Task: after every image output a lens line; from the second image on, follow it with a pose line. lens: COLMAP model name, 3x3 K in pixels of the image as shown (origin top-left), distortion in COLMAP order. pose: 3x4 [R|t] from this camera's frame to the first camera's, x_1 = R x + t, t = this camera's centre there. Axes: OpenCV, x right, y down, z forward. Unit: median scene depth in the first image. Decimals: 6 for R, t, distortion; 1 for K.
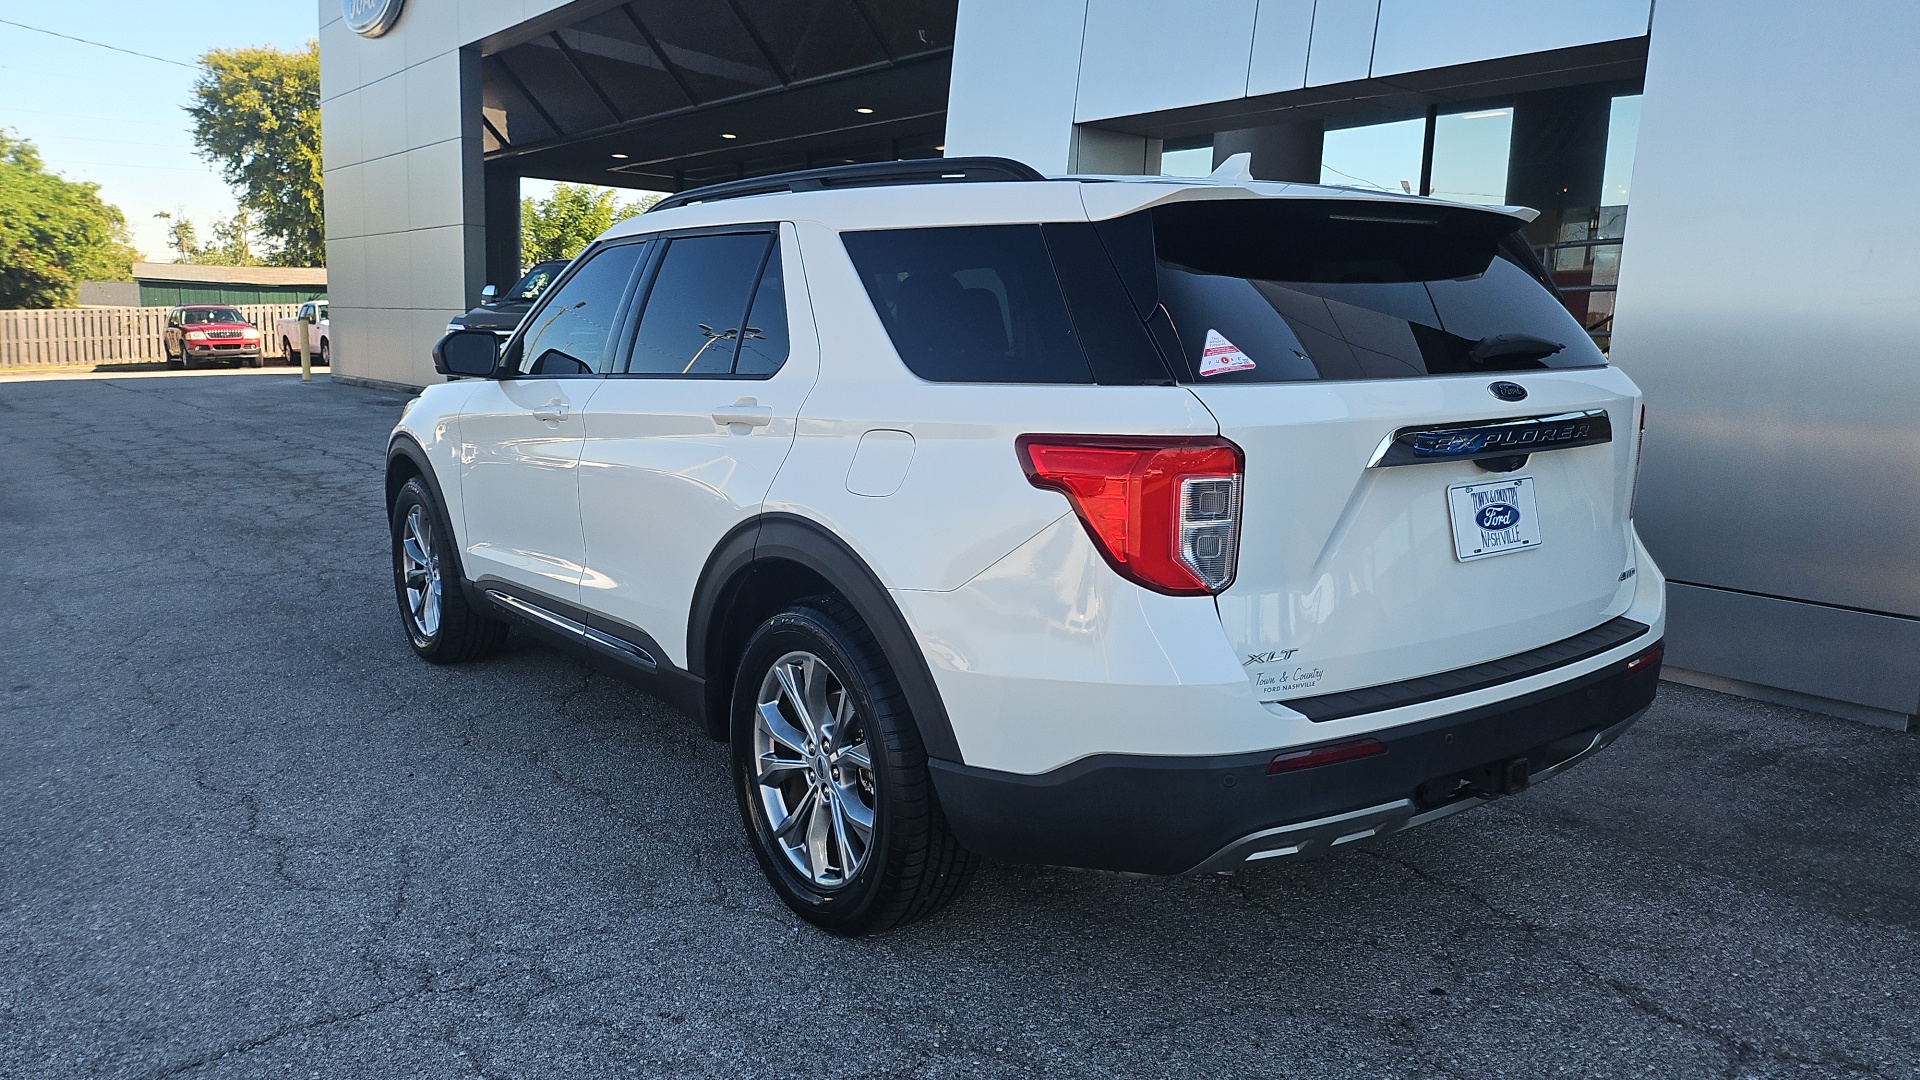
lens RADIAL K [[1343.1, 0, 947.3], [0, 1343.1, 549.8], [0, 0, 1]] dist [0.055237, -0.067442]
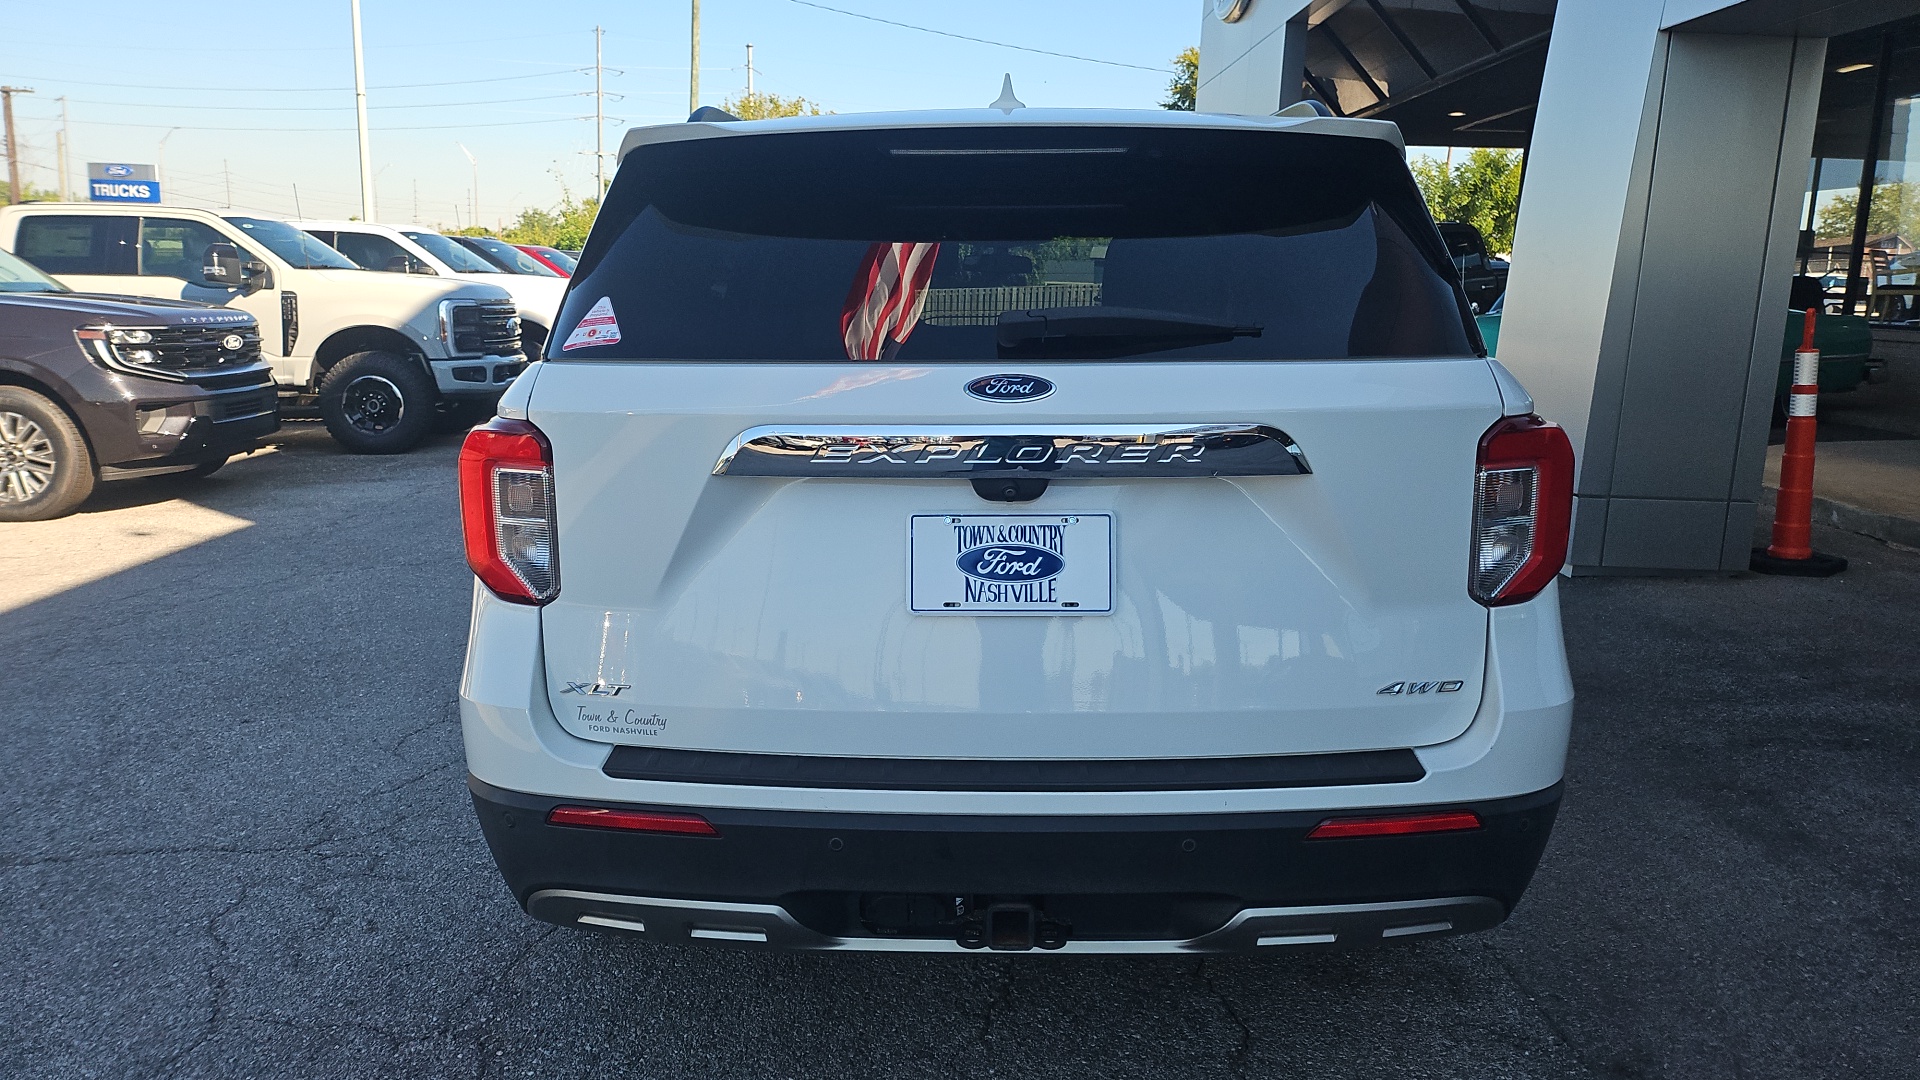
lens RADIAL K [[1343.1, 0, 947.3], [0, 1343.1, 549.8], [0, 0, 1]] dist [0.055237, -0.067442]
pose [[0.782579, 0.114826, -0.611871, 0.816956], [-0.102309, 0.993201, 0.055535, -0.067491], [0.614088, 0.019139, 0.789006, 0.421272]]
